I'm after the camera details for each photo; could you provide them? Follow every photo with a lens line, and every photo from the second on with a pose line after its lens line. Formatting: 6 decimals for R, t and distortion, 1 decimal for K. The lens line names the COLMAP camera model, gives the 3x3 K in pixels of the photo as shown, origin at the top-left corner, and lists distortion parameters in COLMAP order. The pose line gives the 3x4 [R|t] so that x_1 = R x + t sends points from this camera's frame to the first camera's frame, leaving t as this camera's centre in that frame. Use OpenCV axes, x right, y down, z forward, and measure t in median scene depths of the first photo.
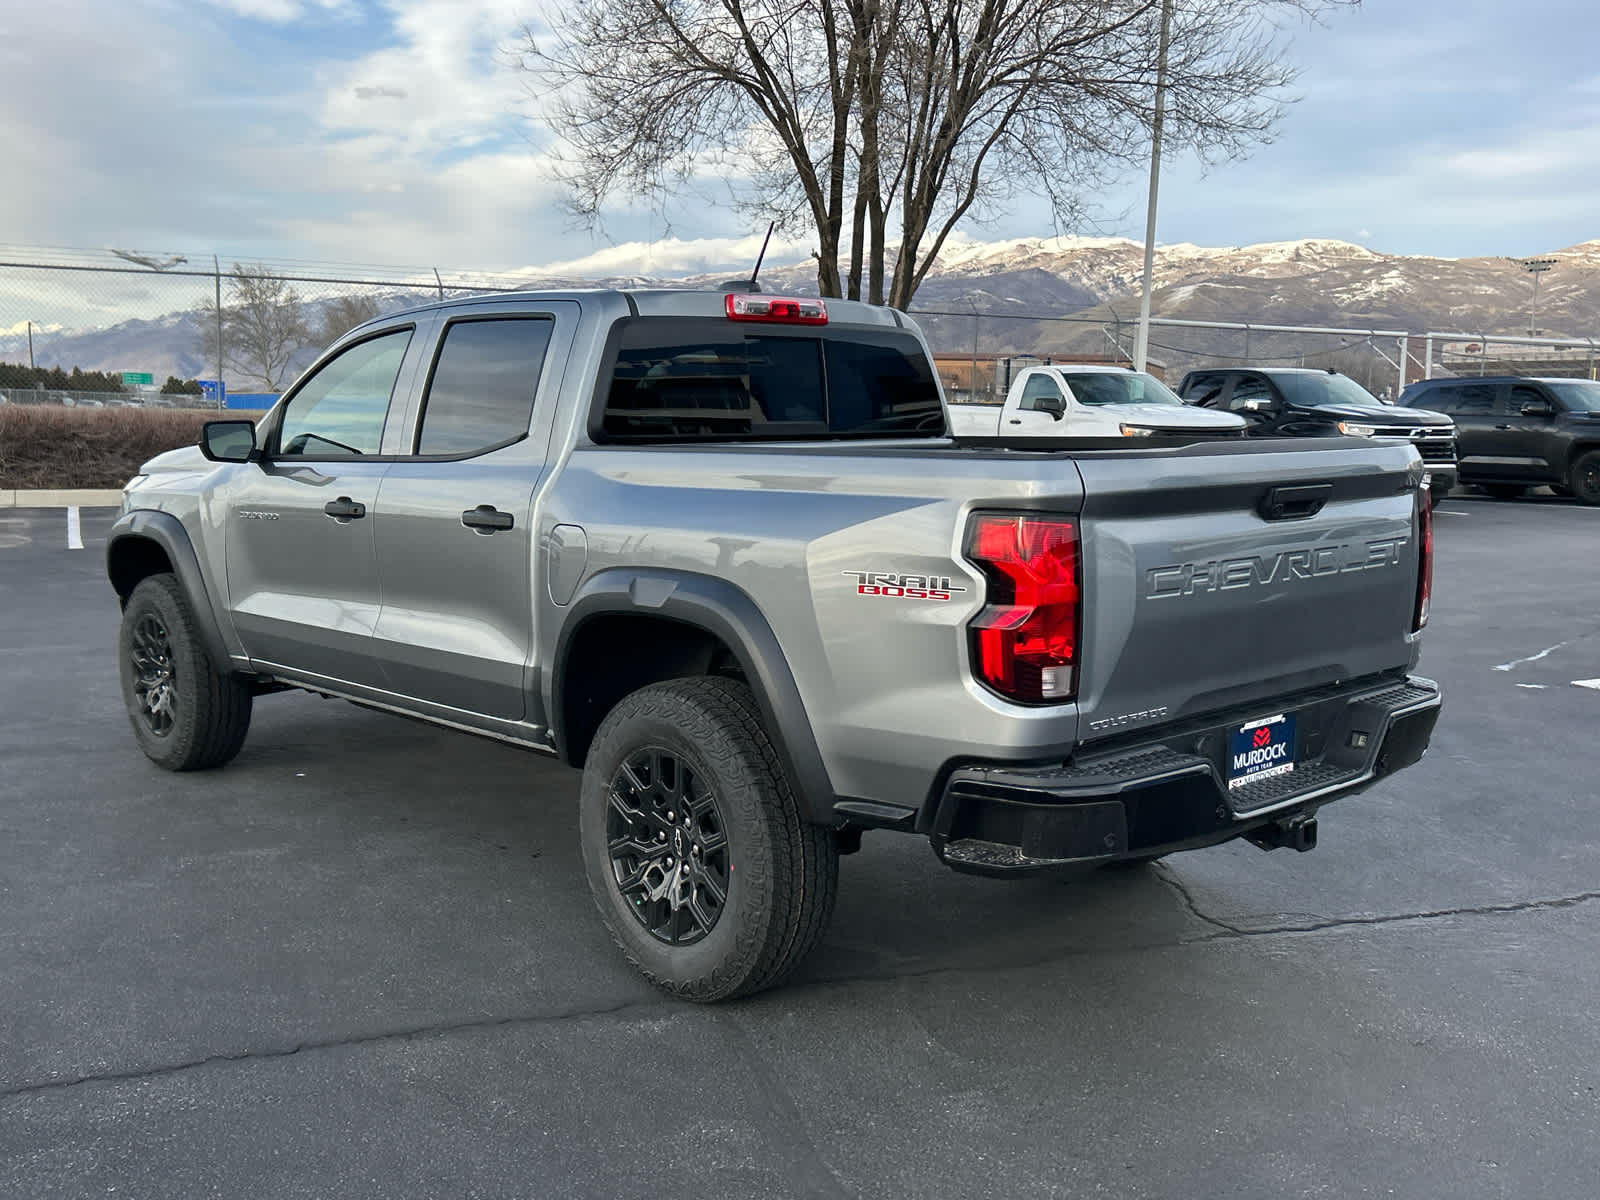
lens RADIAL K [[1560.2, 0, 807.2], [0, 1560.2, 596.4], [0, 0, 1]] dist [0.093103, -0.150347]
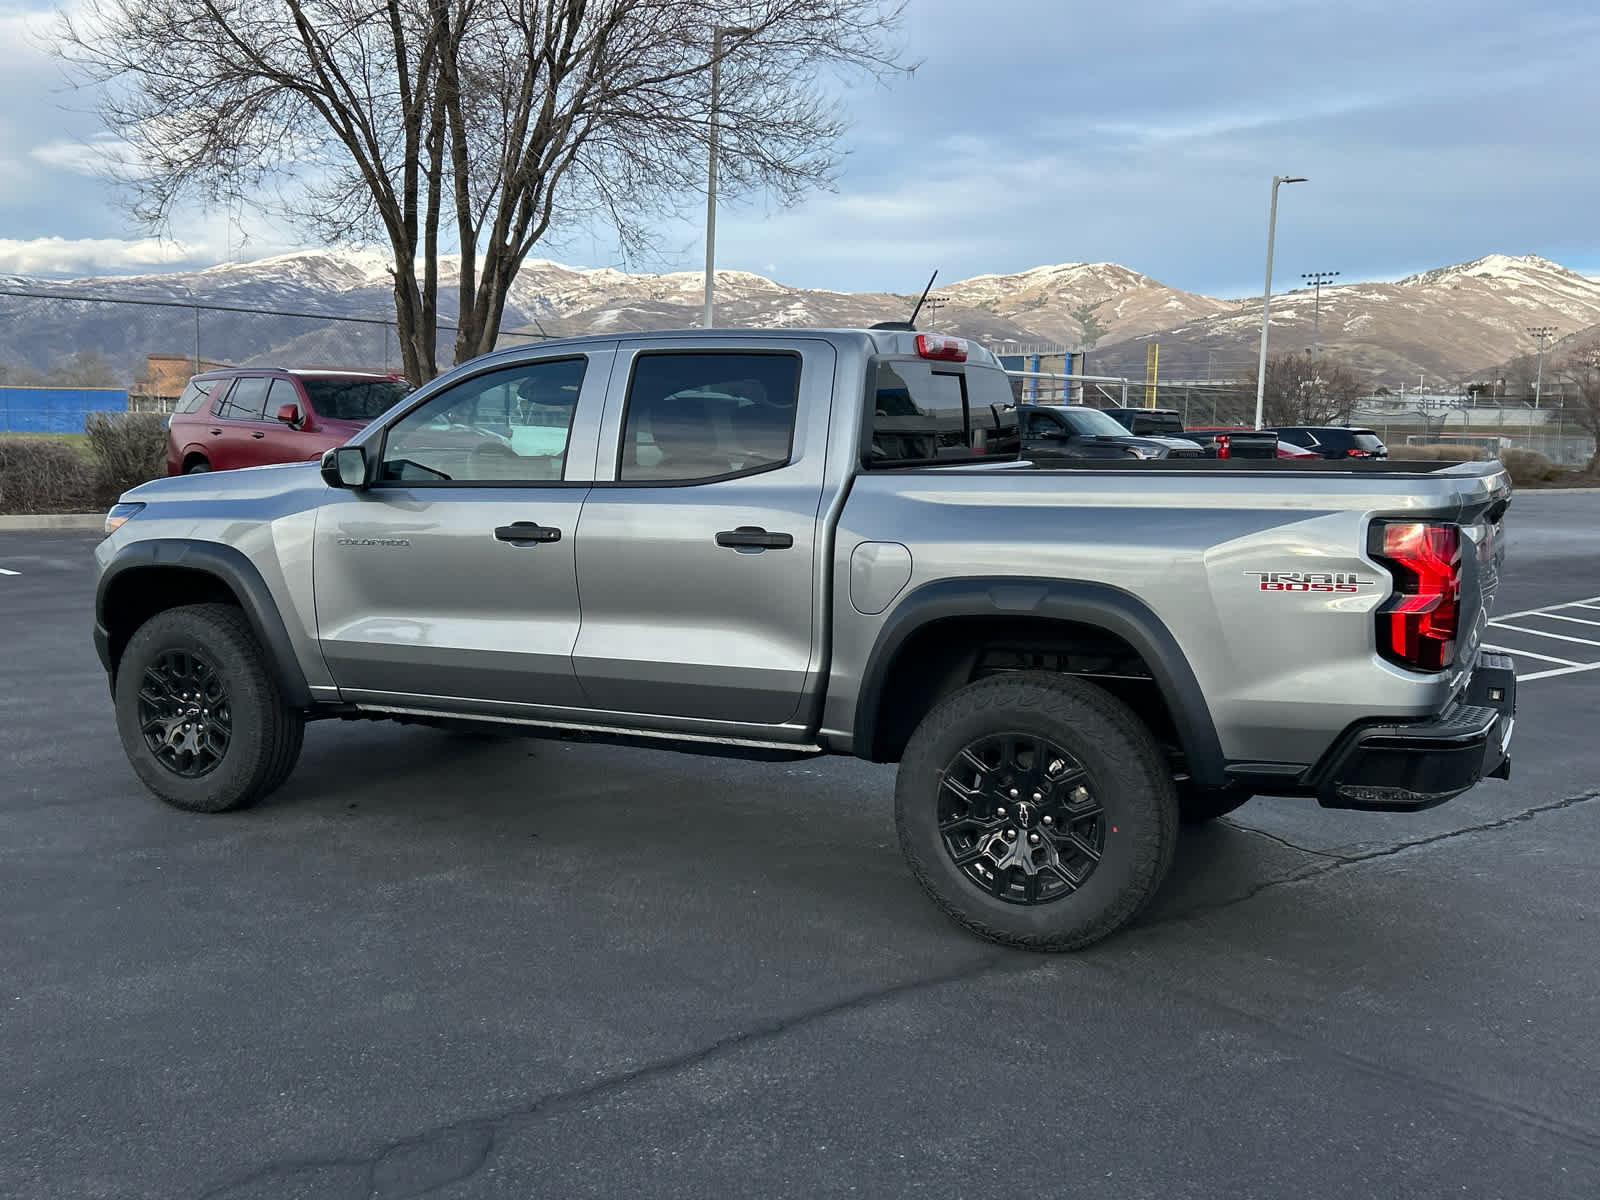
lens RADIAL K [[1560.2, 0, 807.2], [0, 1560.2, 596.4], [0, 0, 1]] dist [0.093103, -0.150347]
pose [[0.941012, -0.031094, 0.336940, -0.605712], [0.035308, 0.999356, -0.006385, -0.001375], [-0.336525, 0.017905, 0.941504, -0.029181]]
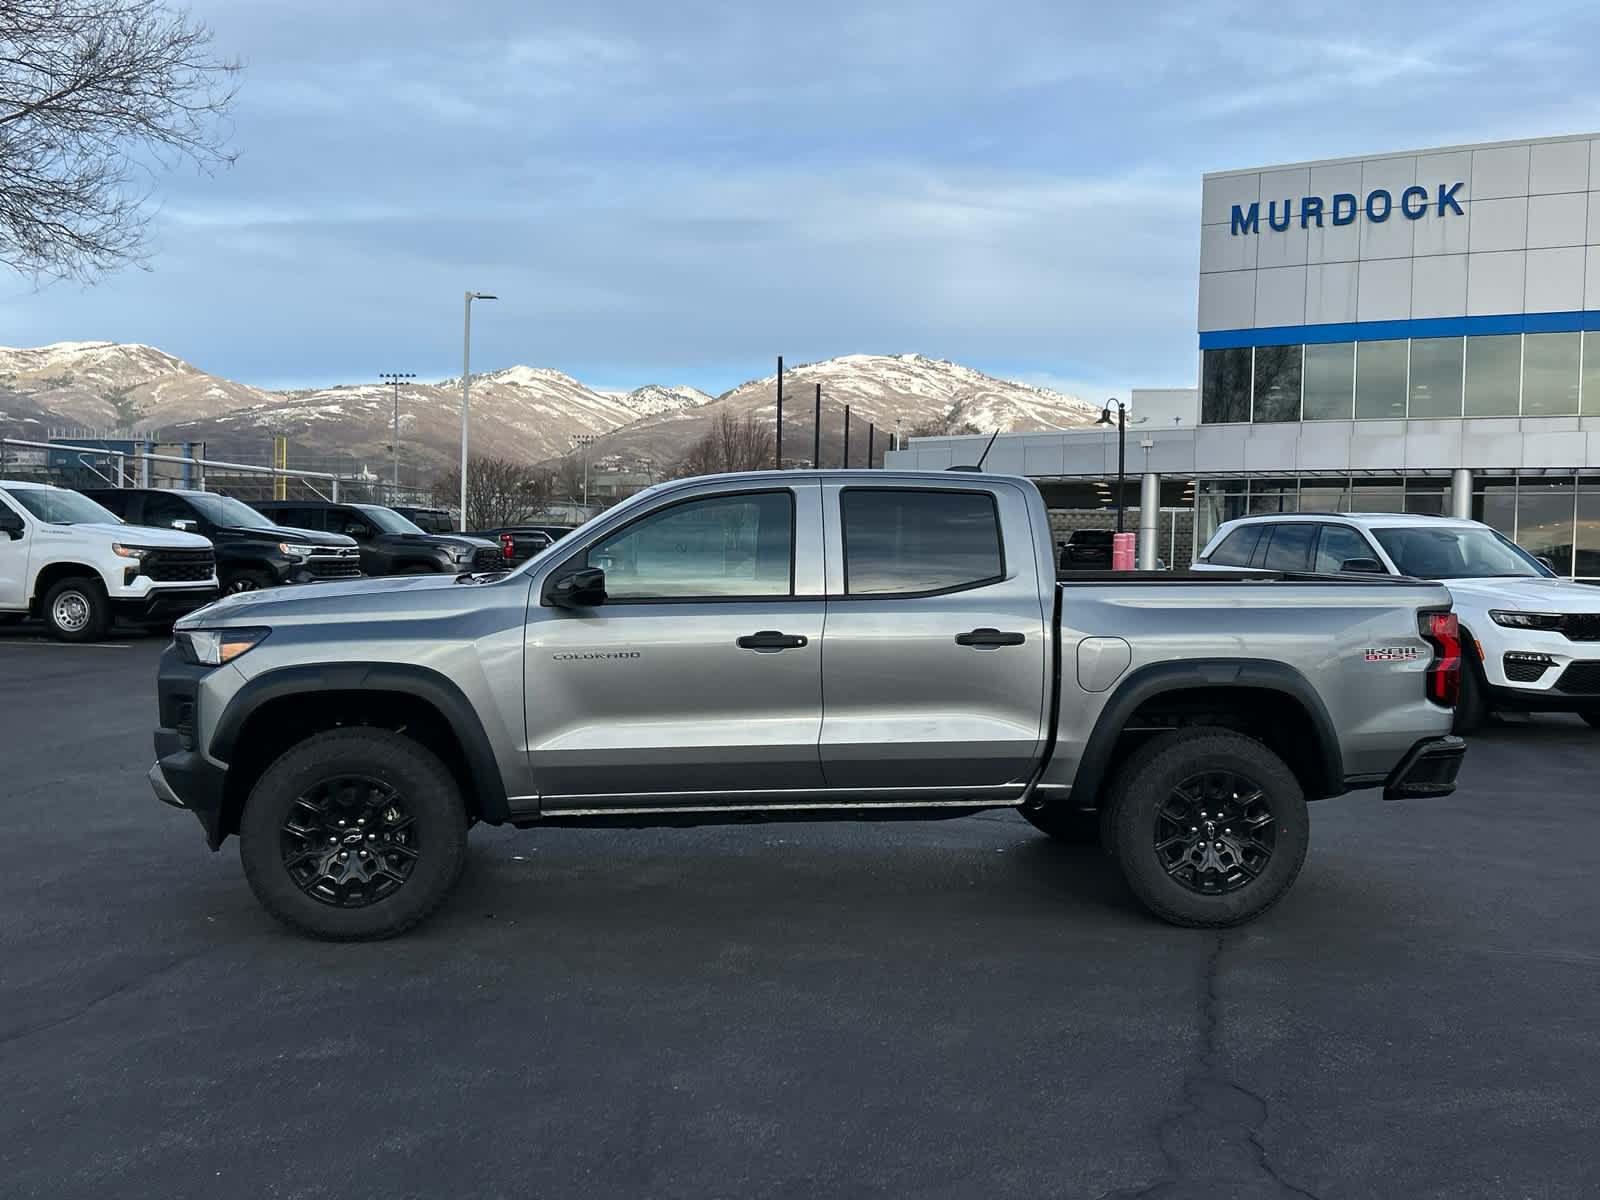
lens RADIAL K [[1560.2, 0, 807.2], [0, 1560.2, 596.4], [0, 0, 1]] dist [0.093103, -0.150347]
pose [[0.584508, -0.028359, 0.810893, -1.591560], [0.085401, 0.995988, -0.026727, -0.071294], [-0.806881, 0.084873, 0.584584, 0.372785]]
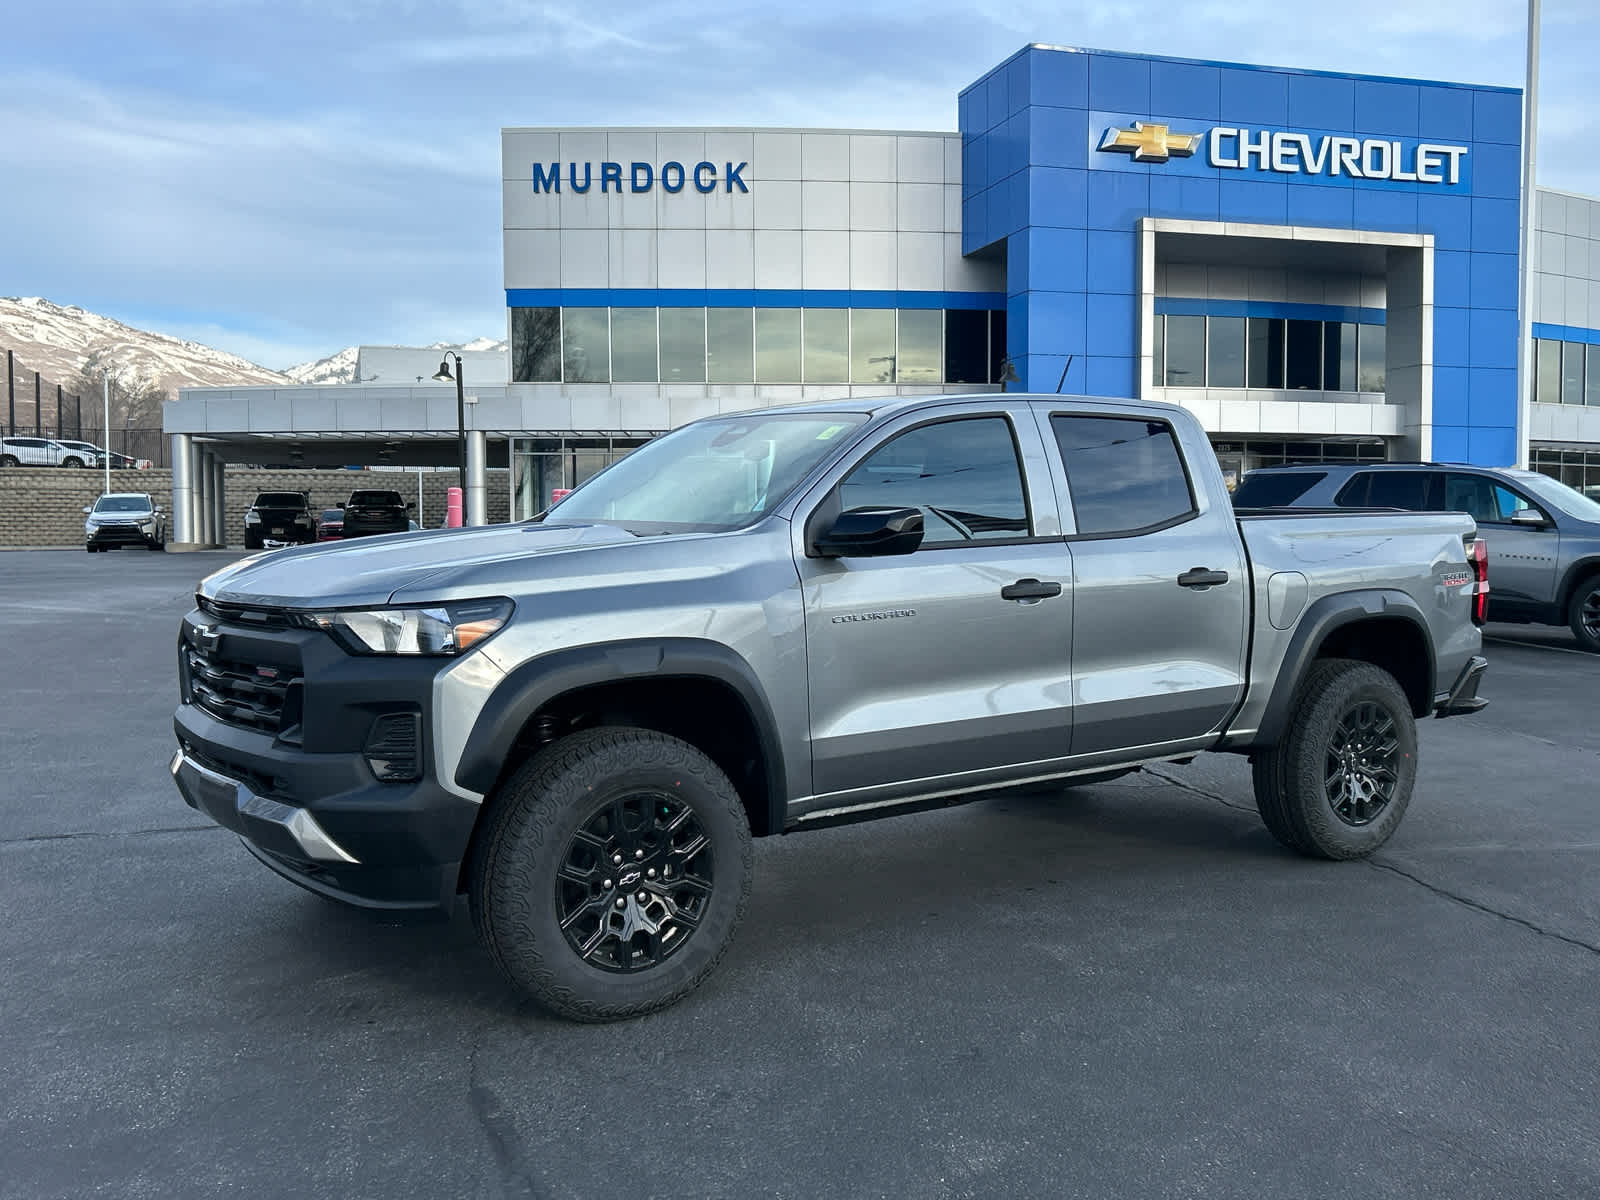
lens RADIAL K [[1560.2, 0, 807.2], [0, 1560.2, 596.4], [0, 0, 1]] dist [0.093103, -0.150347]
pose [[0.112697, -0.063520, 0.991597, -1.702401], [0.118936, 0.991642, 0.050005, -0.154312], [-0.986486, 0.112301, 0.119309, 1.322276]]
